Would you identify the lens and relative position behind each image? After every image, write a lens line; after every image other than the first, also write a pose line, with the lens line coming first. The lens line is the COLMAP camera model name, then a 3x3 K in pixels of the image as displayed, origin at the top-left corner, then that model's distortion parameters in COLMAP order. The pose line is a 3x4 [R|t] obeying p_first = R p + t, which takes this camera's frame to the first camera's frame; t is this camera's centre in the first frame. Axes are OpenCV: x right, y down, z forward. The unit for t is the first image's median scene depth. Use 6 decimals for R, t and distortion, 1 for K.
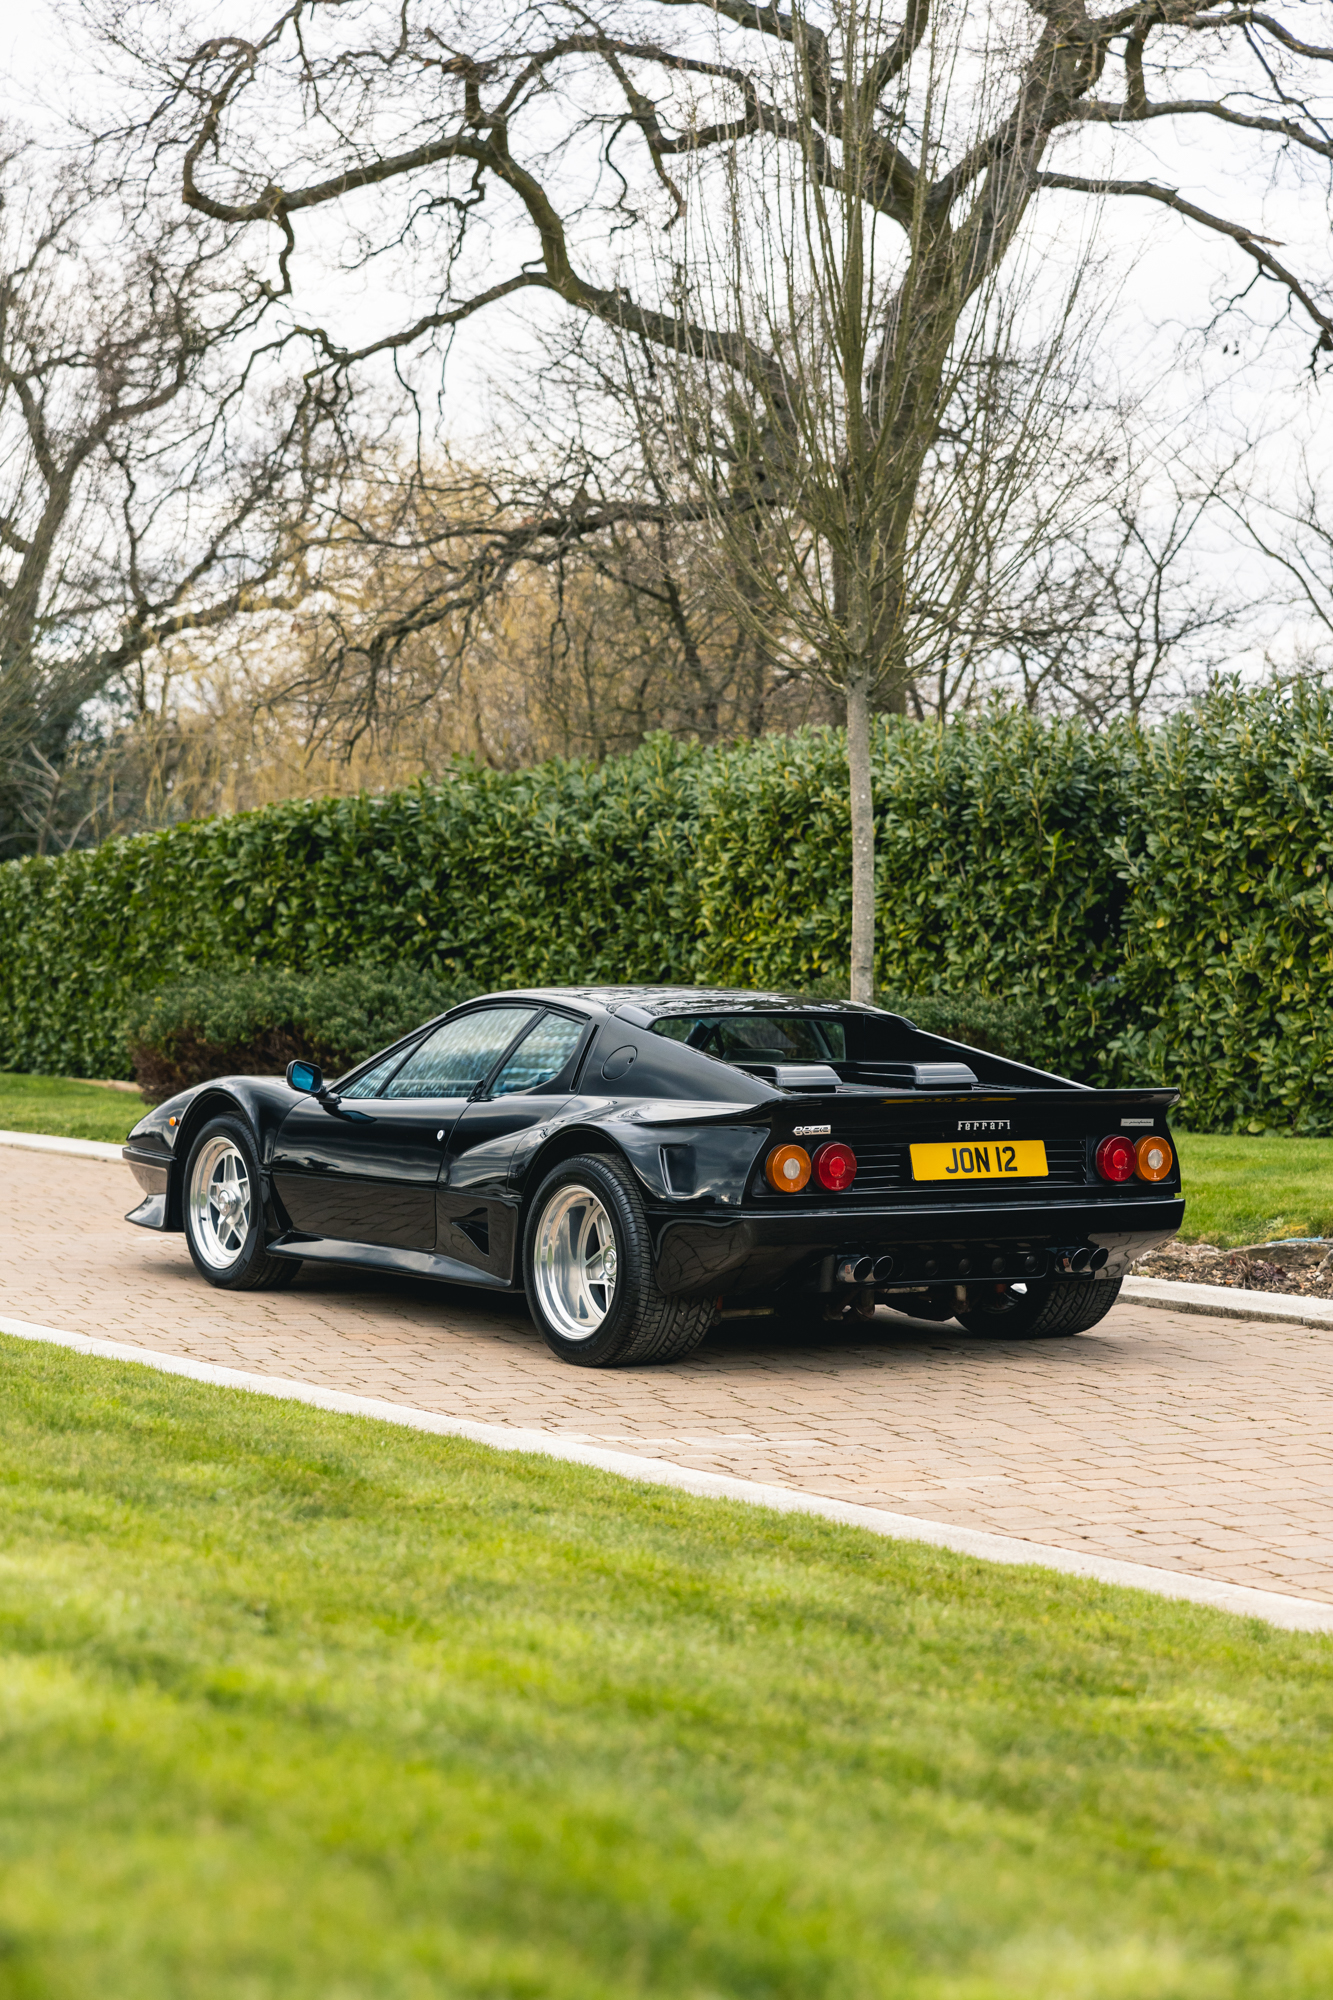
lens RADIAL K [[4066.4, 0, 664.7], [0, 4066.4, 1006.0], [0, 0, 1]] dist [0.233758, 0.000000]
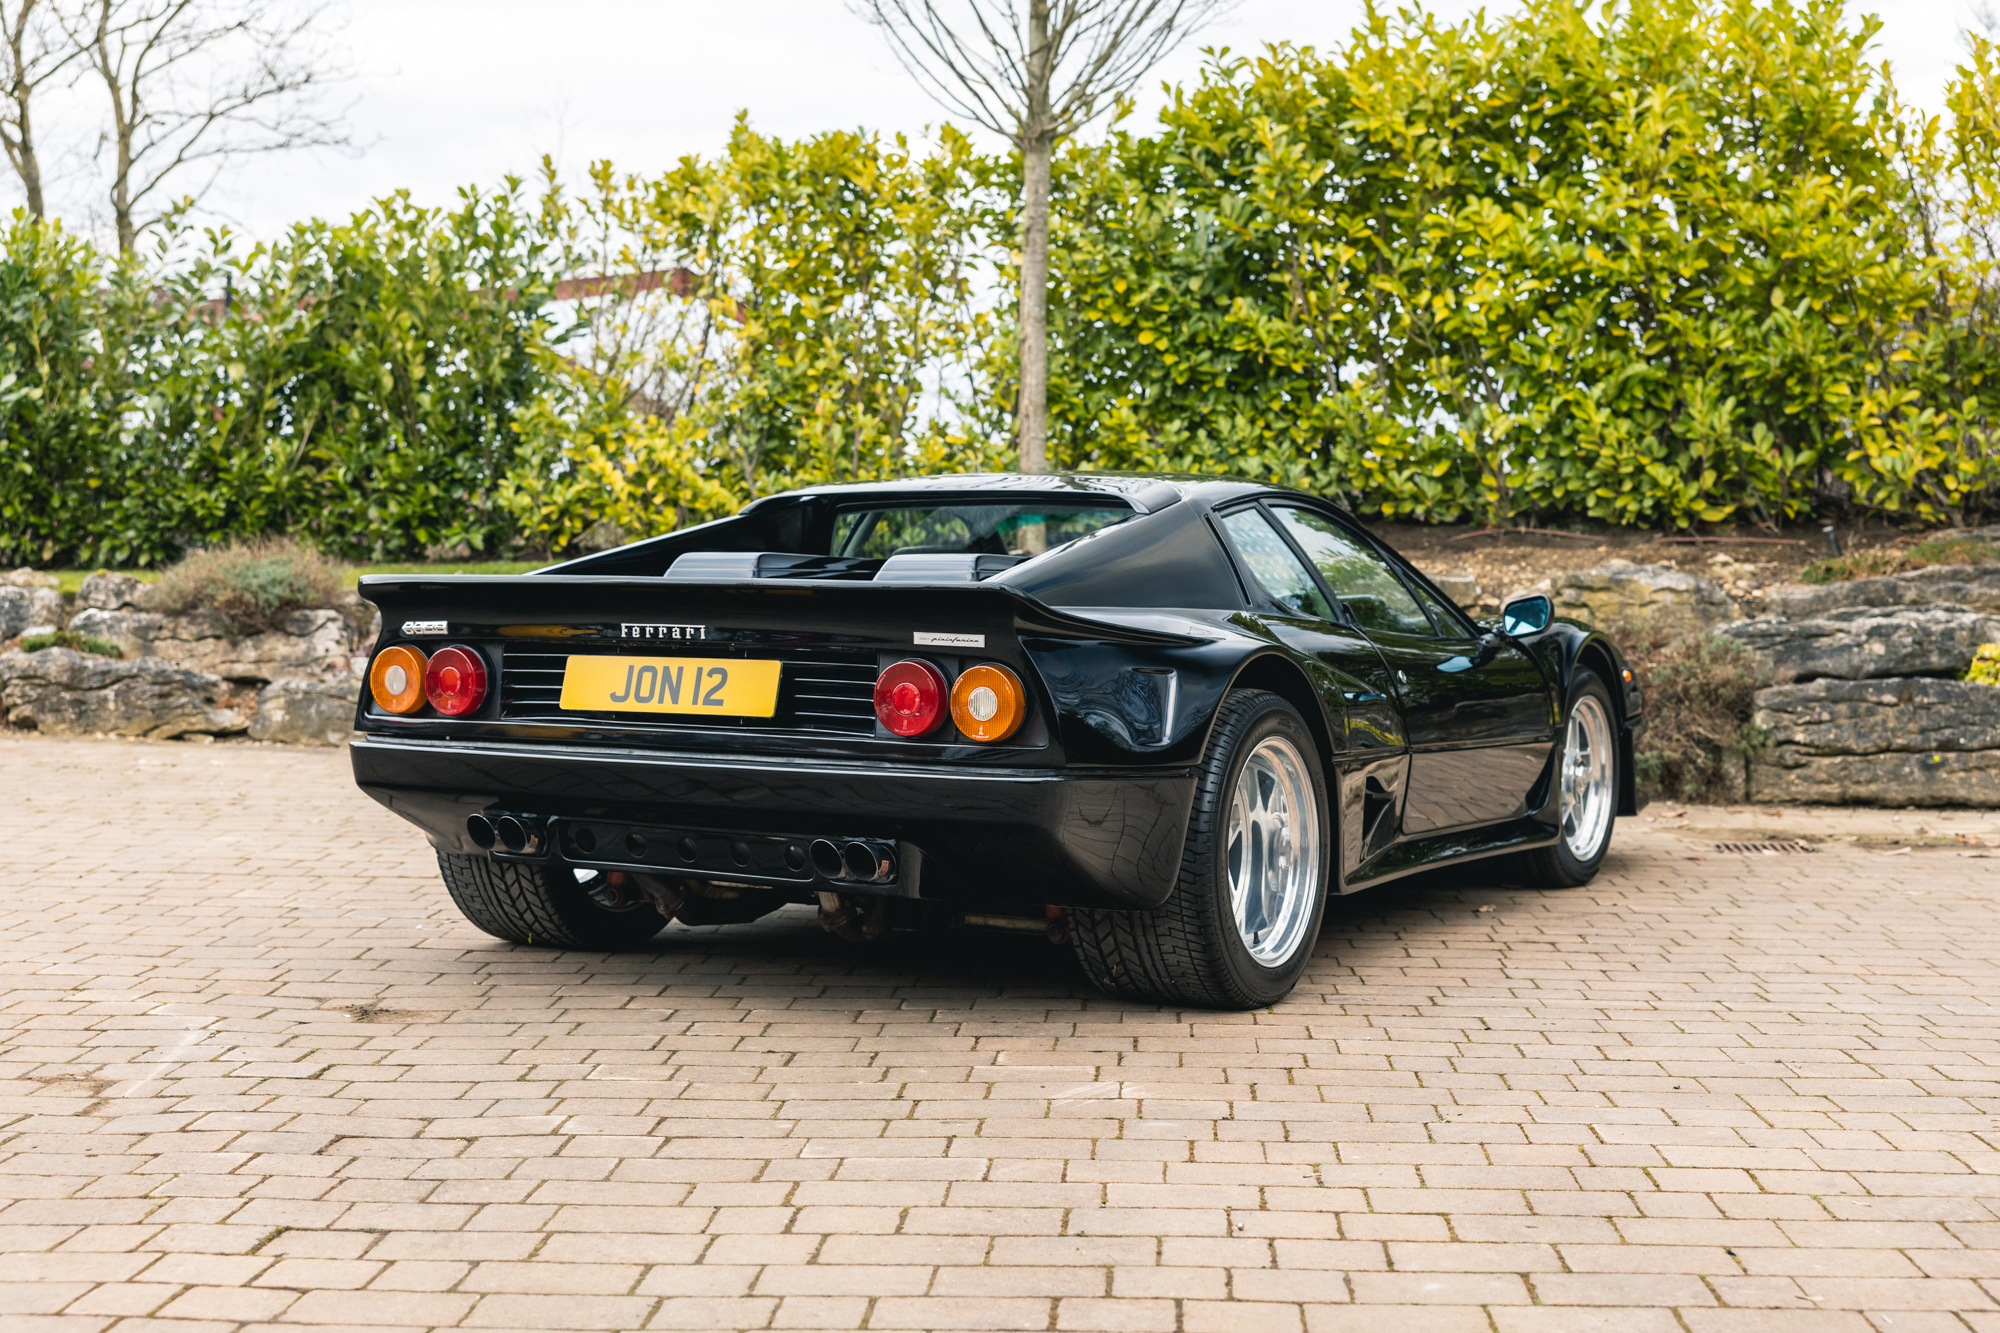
lens RADIAL K [[2727.3, 0, 997.4], [0, 2727.3, 624.7], [0, 0, 1]] dist [0.005181, 0.000000]
pose [[0.431707, 0.007195, -0.901985, 0.491656], [-0.028916, 0.999565, -0.005866, 0.029114], [0.901550, 0.028615, 0.431727, 0.857924]]
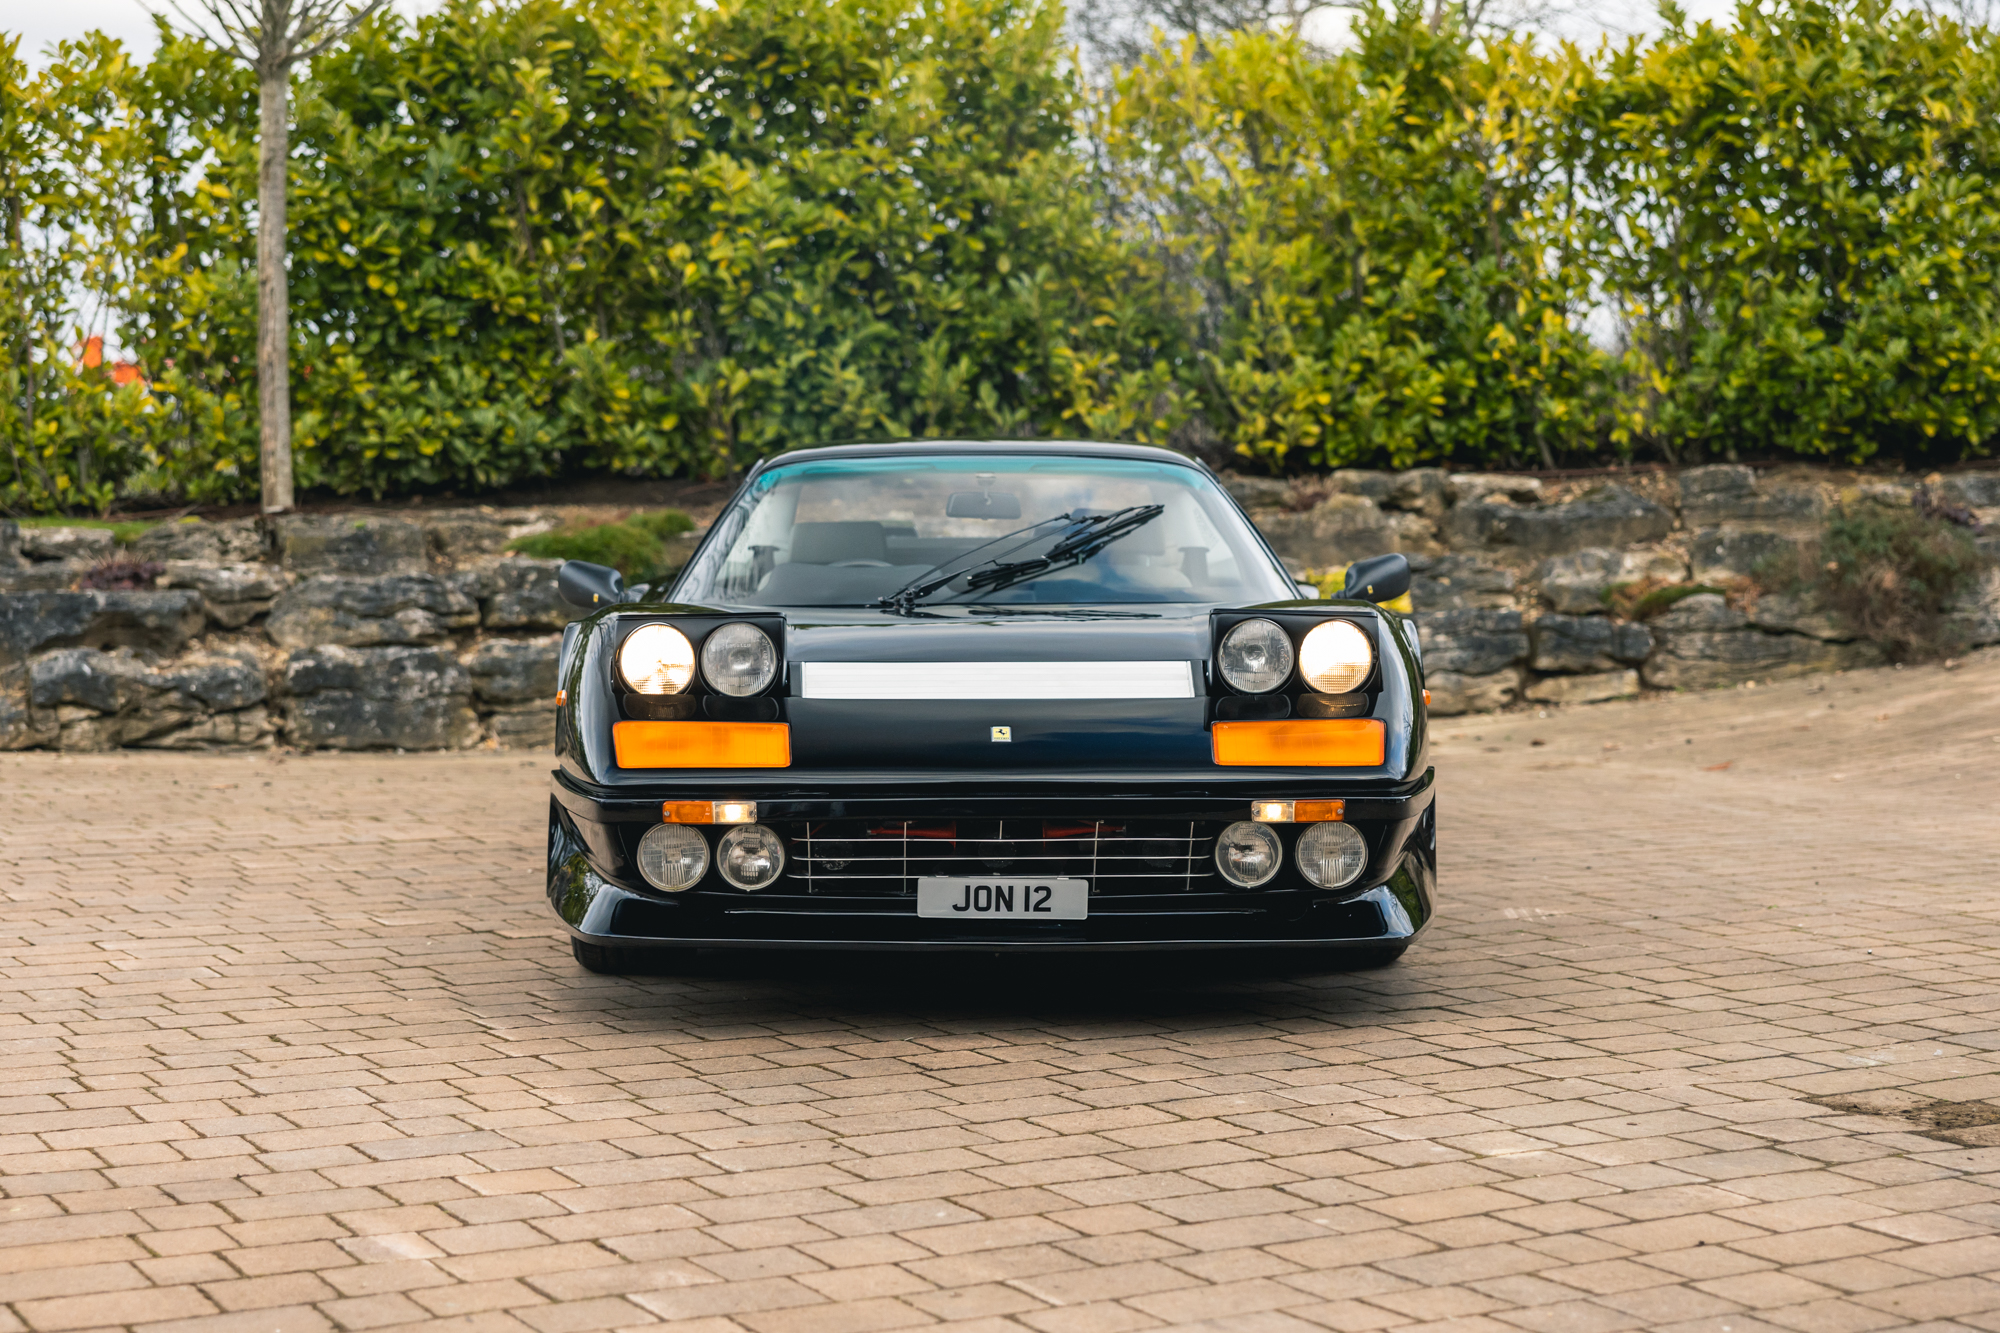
lens RADIAL K [[3312.4, 0, 1008.2], [0, 3312.4, 672.5], [0, 0, 1]] dist [0.013862, 0.000000]
pose [[0.842830, 0.005802, -0.538149, 0.409871], [0.000688, 0.999929, 0.011859, 0.038703], [0.538179, -0.010365, 0.842767, 0.464334]]
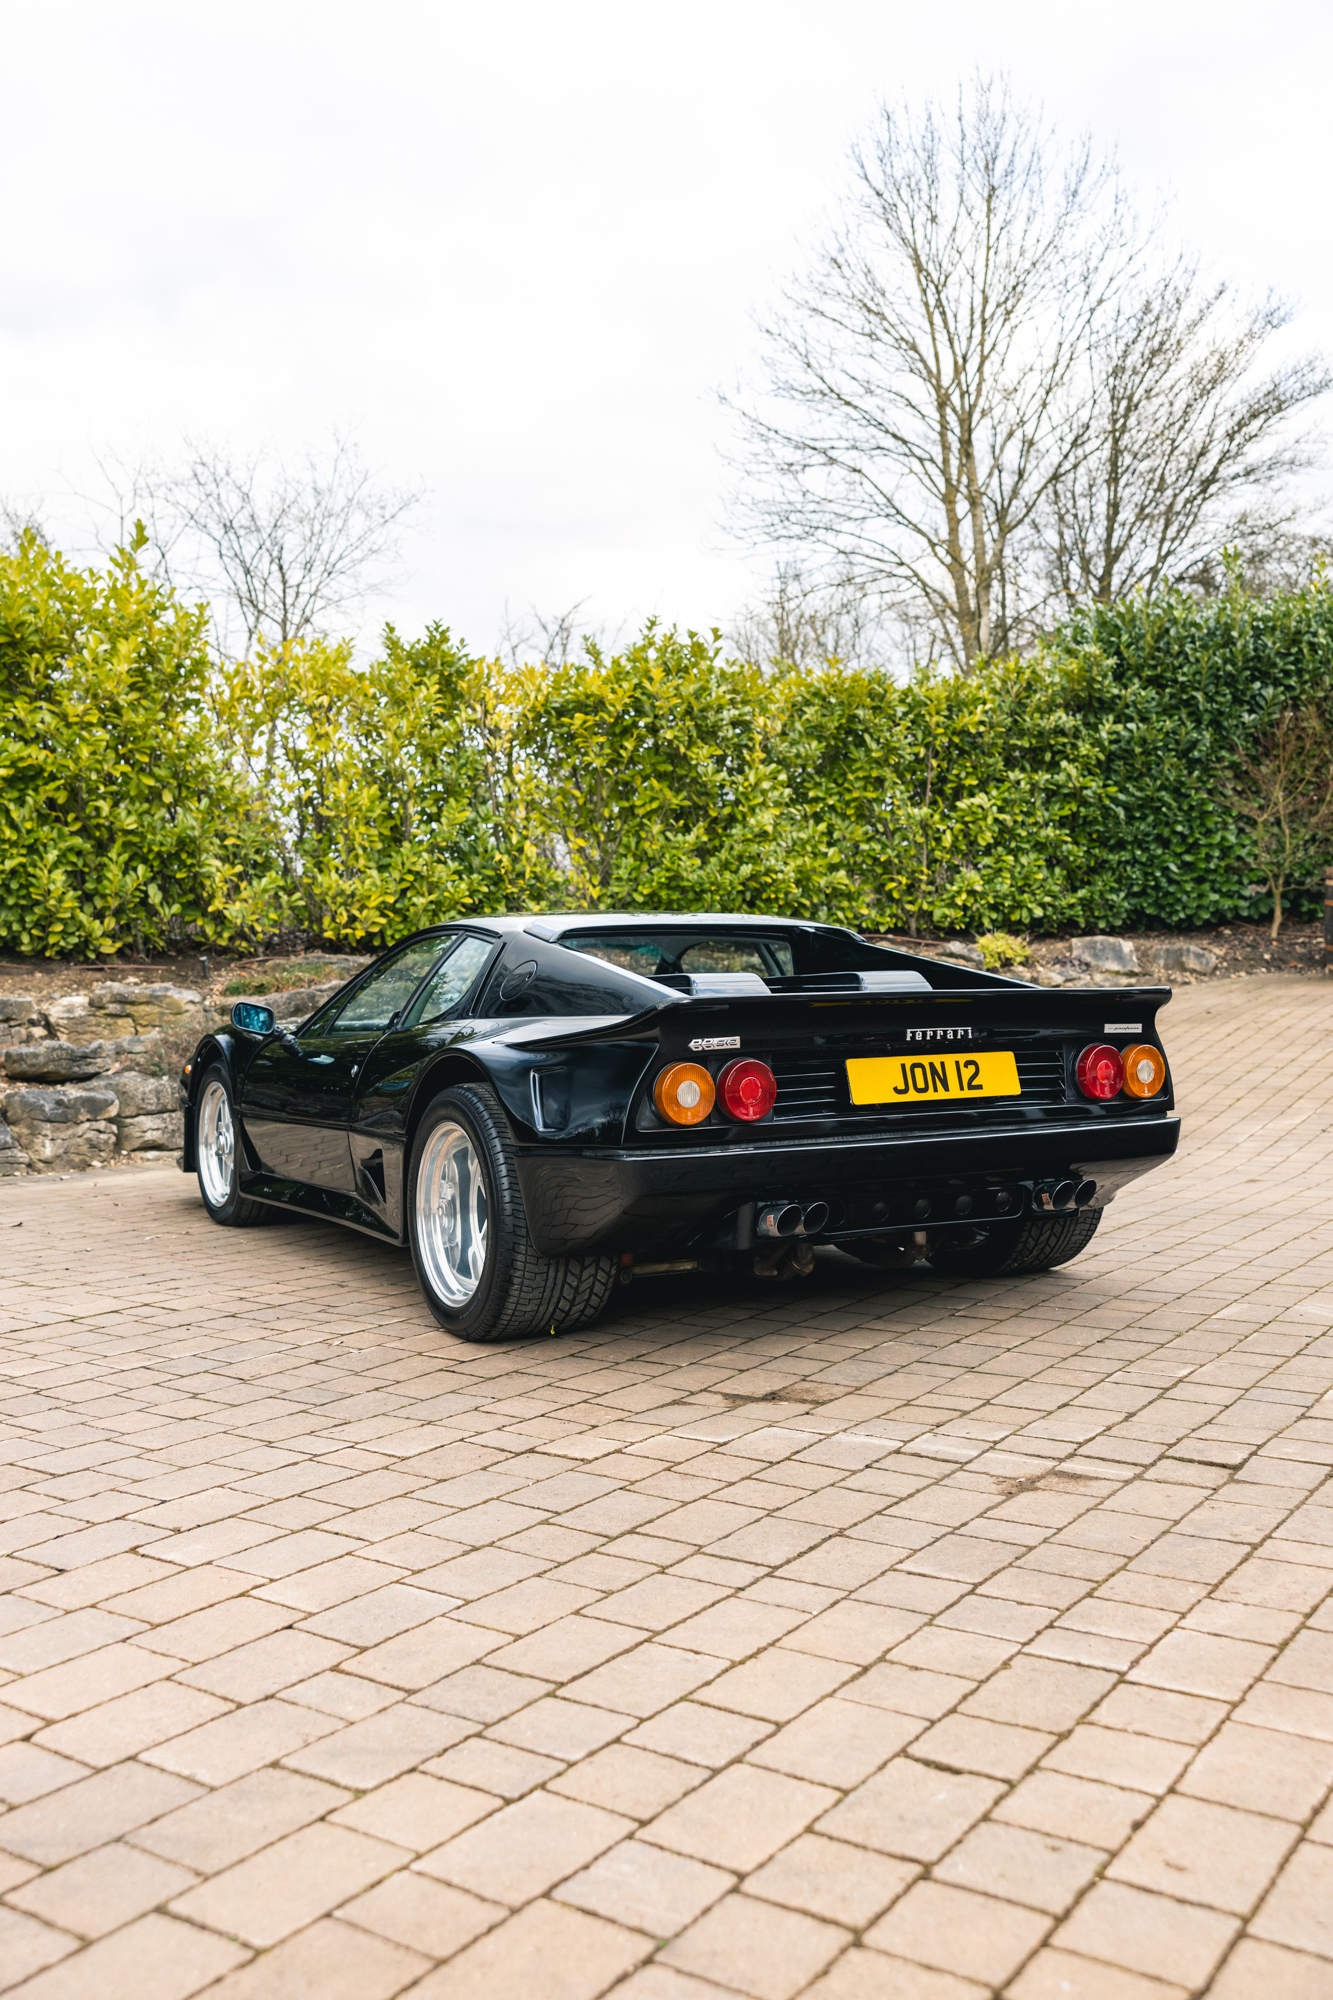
lens RADIAL K [[1793.4, 0, 657.8], [0, 1793.4, 995.6], [0, 0, 1]] dist [0.009773, 0.000955]
pose [[0.995734, -0.031771, -0.086633, 0.053632], [0.029943, 0.999302, -0.022324, 0.027840], [0.087282, 0.019635, 0.995990, 0.638389]]
